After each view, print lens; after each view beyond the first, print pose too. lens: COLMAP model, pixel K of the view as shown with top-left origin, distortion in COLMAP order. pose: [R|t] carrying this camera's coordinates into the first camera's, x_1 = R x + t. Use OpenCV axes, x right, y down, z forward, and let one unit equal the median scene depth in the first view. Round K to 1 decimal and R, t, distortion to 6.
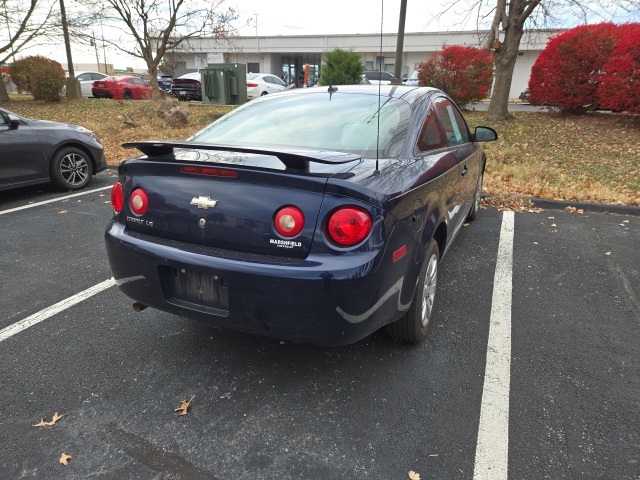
lens RADIAL K [[422.2, 0, 320.0], [0, 422.2, 240.0], [0, 0, 1]] dist [0.028281, -0.003693]
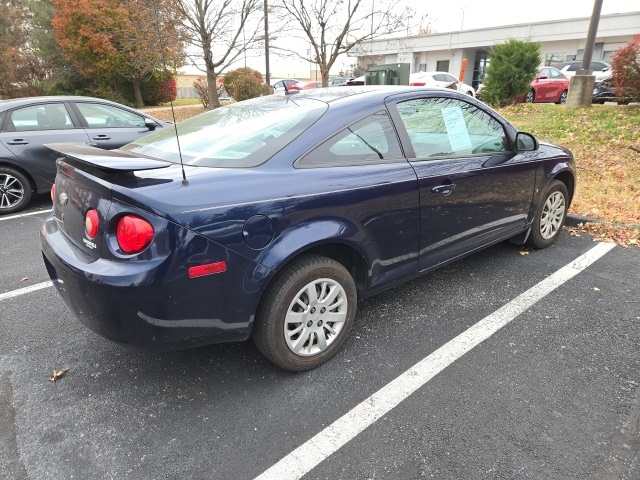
lens RADIAL K [[424.1, 0, 317.0], [0, 424.1, 237.8], [0, 0, 1]] dist [0.075595, -0.070629]
pose [[0.902194, 0.114493, -0.415858, 0.094151], [-0.117244, 0.992921, 0.019011, -0.009925], [0.415091, 0.031605, 0.909231, 0.026417]]
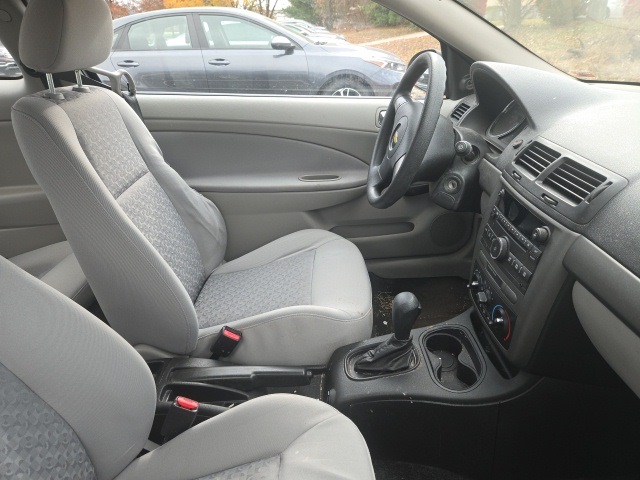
lens RADIAL K [[428.5, 0, 313.2], [0, 428.5, 242.5], [0, 0, 1]] dist [0.066514, -0.054855]
pose [[0.410929, 0.388953, -0.824532, 0.077871], [-0.261807, 0.916673, 0.301940, -0.063501], [0.873266, 0.091792, 0.478518, 0.222630]]
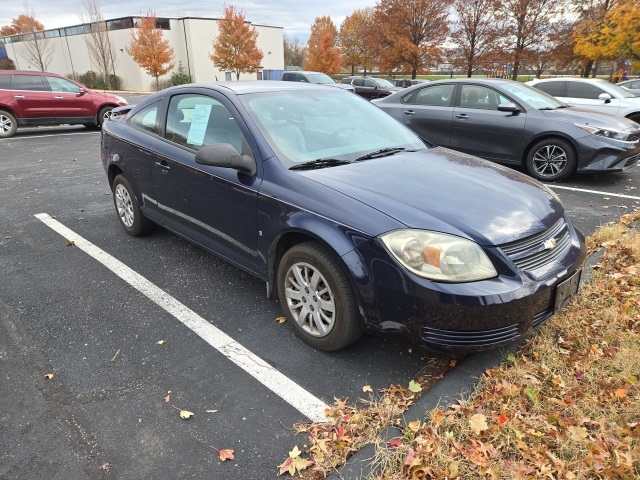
lens RADIAL K [[428.5, 0, 313.2], [0, 428.5, 242.5], [0, 0, 1]] dist [0.066514, -0.054855]
pose [[-0.375659, 0.327184, -0.867082, 0.232653], [-0.303482, 0.840591, 0.448671, -0.116141], [0.875659, 0.431691, -0.216481, 0.320839]]
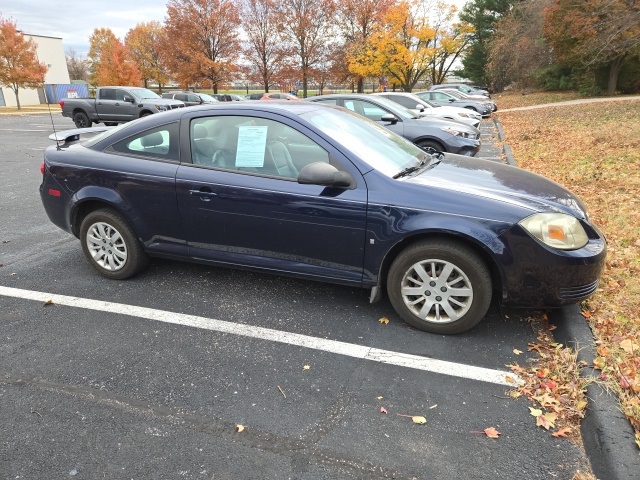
lens RADIAL K [[424.1, 0, 317.0], [0, 424.1, 237.8], [0, 0, 1]] dist [0.075595, -0.070629]
pose [[0.066490, 0.320639, -0.944865, 0.256826], [-0.312805, 0.905921, 0.285412, -0.083983], [0.947487, 0.276582, 0.160533, 0.220379]]
